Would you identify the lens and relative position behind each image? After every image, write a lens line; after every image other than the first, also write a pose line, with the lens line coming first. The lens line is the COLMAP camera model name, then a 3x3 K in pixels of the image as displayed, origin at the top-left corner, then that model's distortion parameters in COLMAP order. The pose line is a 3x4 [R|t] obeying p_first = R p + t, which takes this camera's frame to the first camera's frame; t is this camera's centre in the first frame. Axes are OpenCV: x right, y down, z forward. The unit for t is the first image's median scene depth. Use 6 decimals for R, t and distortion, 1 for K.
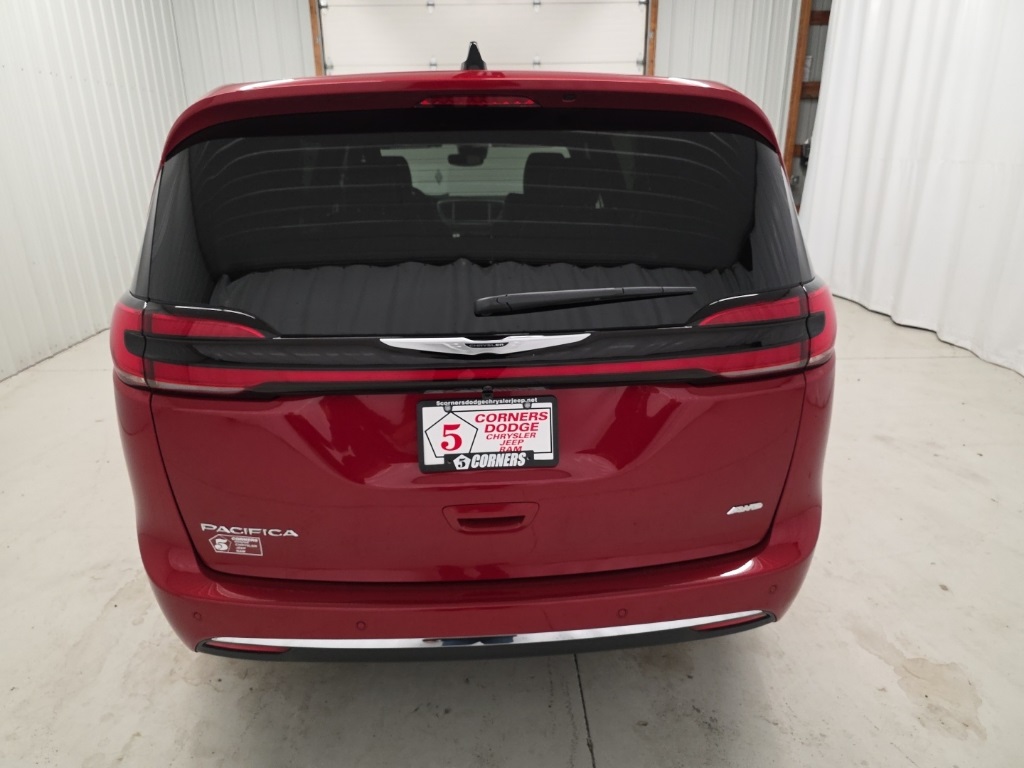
lens RADIAL K [[713.2, 0, 515.3], [0, 713.2, 380.0], [0, 0, 1]] dist [0.034627, -0.037220]
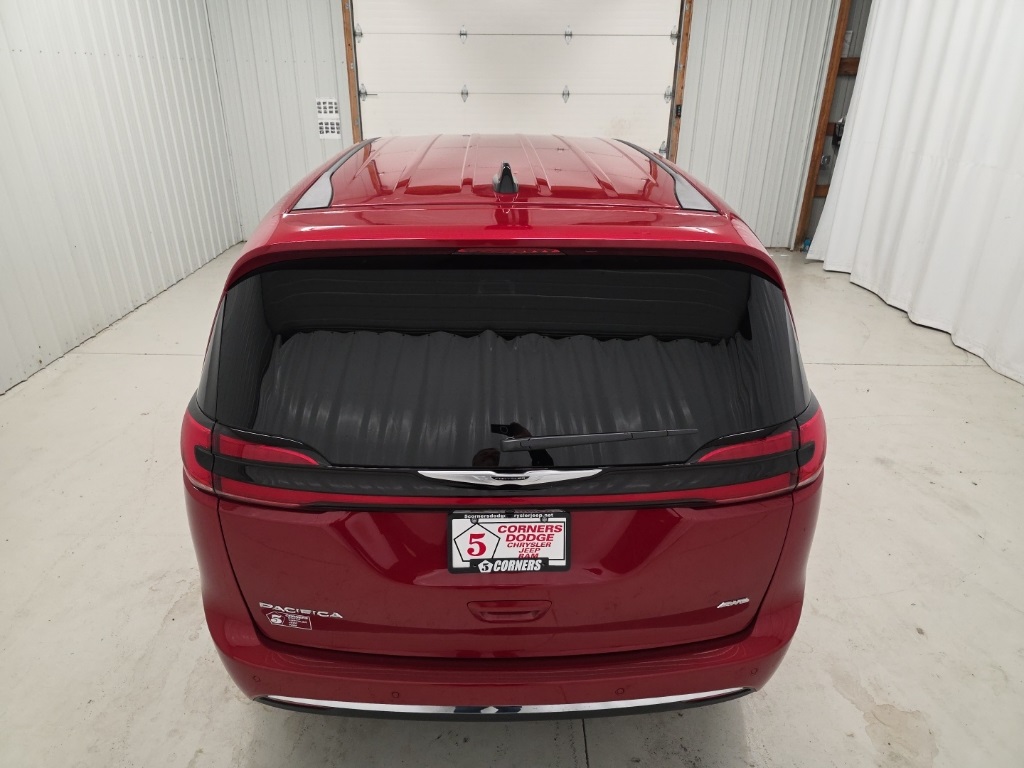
lens RADIAL K [[713.2, 0, 517.2], [0, 713.2, 380.0], [0, 0, 1]] dist [0.034627, -0.037220]
pose [[0.999183, 0.033888, -0.022039, -0.006494], [-0.031621, 0.994864, 0.096159, -0.222114], [0.025184, -0.095383, 0.995122, -0.085091]]
